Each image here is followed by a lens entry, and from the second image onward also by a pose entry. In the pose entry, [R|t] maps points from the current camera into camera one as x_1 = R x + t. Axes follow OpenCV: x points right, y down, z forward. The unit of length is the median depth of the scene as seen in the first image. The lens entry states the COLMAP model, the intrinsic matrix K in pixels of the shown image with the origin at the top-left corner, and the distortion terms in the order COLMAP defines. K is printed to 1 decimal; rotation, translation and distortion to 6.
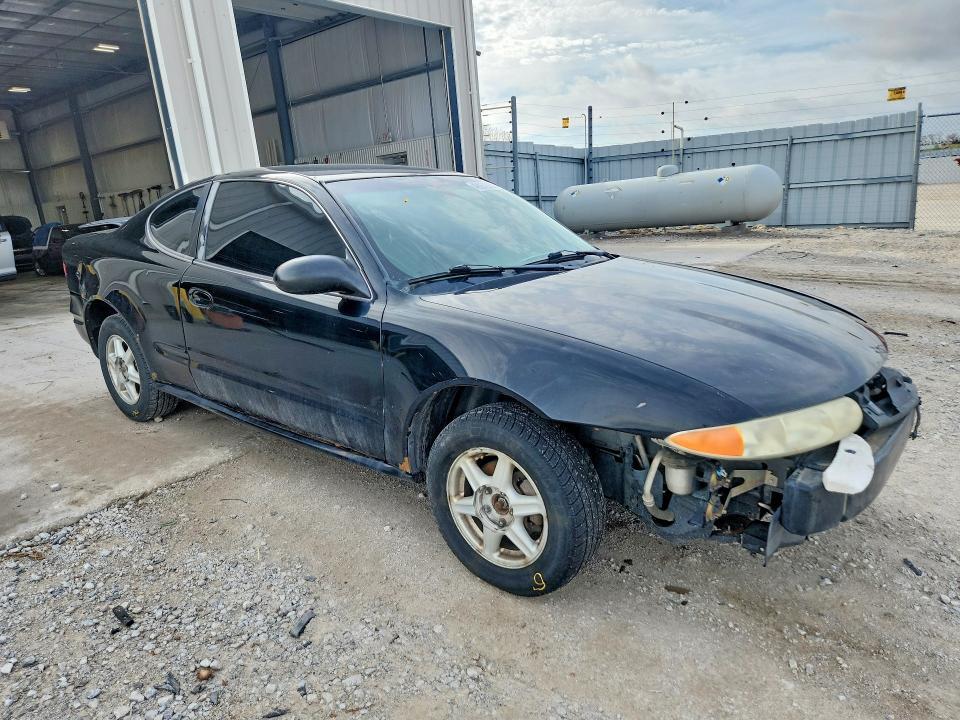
lens RADIAL K [[646.9, 0, 470.0], [0, 646.9, 381.1], [0, 0, 1]] dist [0.020964, -0.008103]
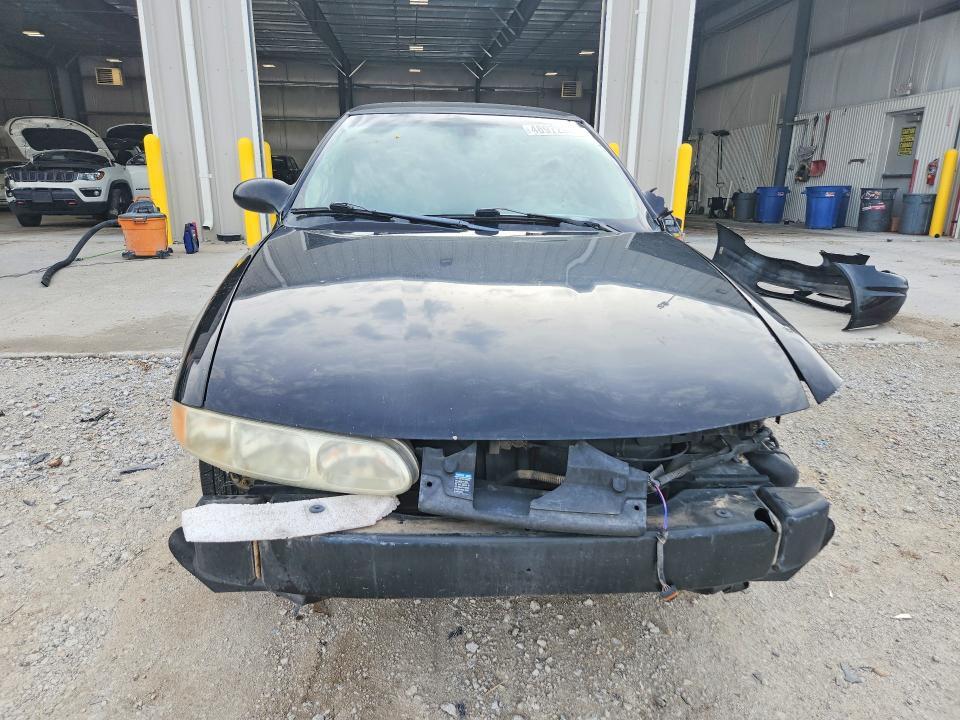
lens RADIAL K [[646.9, 0, 482.7], [0, 646.9, 361.9], [0, 0, 1]] dist [0.020964, -0.008103]
pose [[0.692927, 0.278108, -0.665212, 0.827528], [-0.257958, 0.957170, 0.131463, -0.131550], [0.673283, 0.080502, 0.734990, 0.440354]]
